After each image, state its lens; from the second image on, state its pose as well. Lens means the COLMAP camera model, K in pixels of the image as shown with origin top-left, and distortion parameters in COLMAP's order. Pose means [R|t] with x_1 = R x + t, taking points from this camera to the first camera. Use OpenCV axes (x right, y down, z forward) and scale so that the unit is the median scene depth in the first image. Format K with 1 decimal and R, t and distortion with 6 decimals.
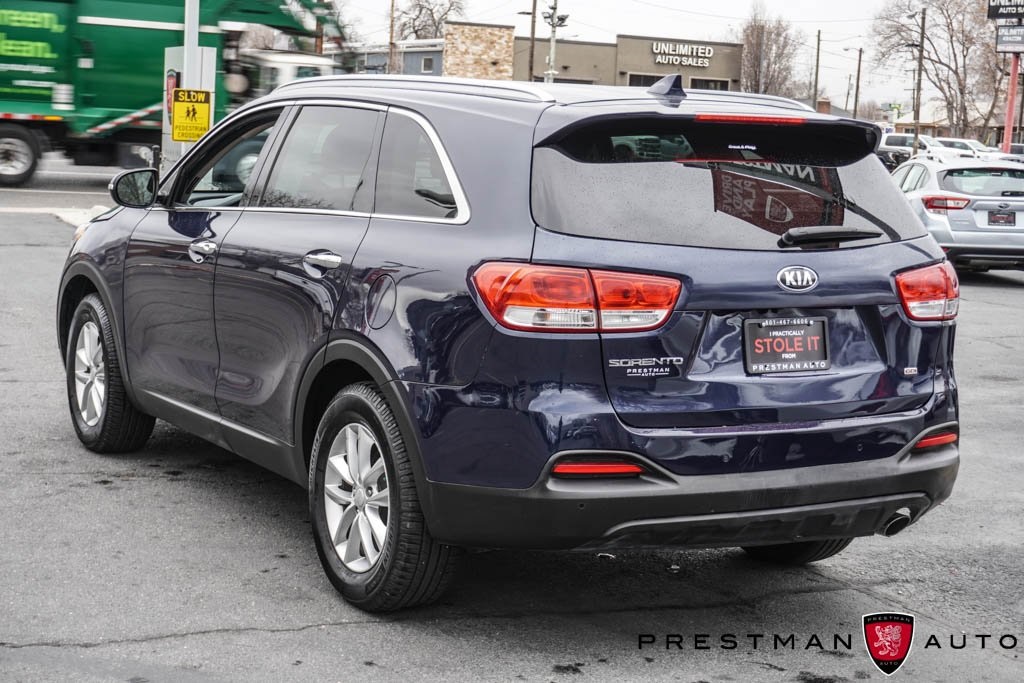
lens RADIAL K [[1990.6, 0, 512.0], [0, 1990.6, 341.5], [0, 0, 1]] dist [0.001344, -0.011537]
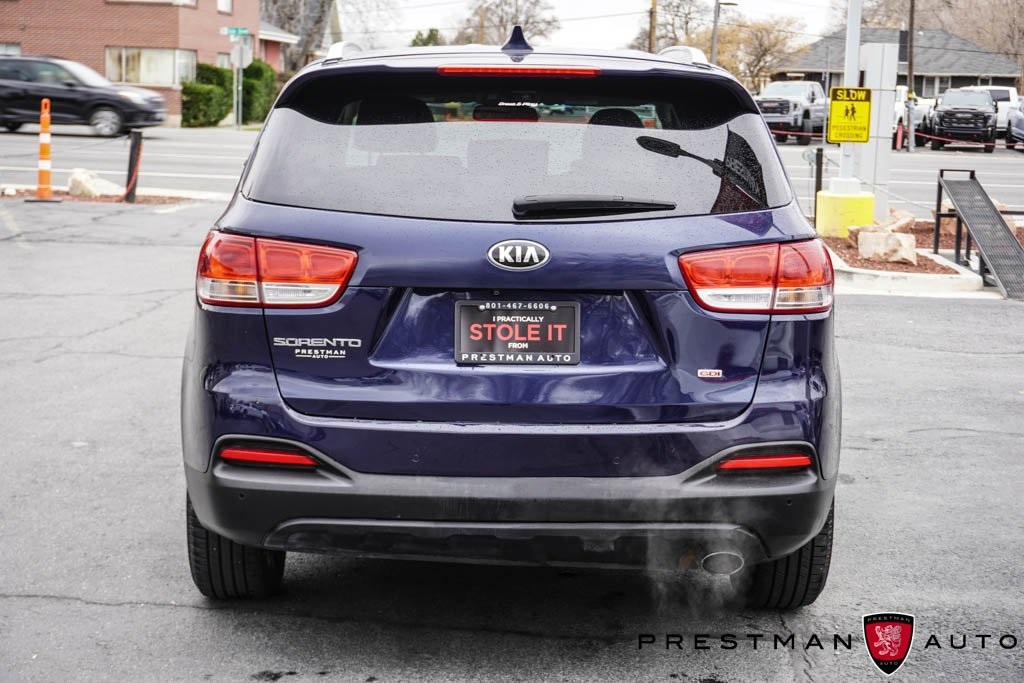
lens RADIAL K [[1990.6, 0, 512.0], [0, 1990.6, 341.5], [0, 0, 1]] dist [0.001344, -0.011537]
pose [[0.840089, 0.038981, -0.541046, 0.604458], [-0.045183, 0.998977, 0.001819, 0.004123], [0.540564, 0.022918, 0.840991, 0.282630]]
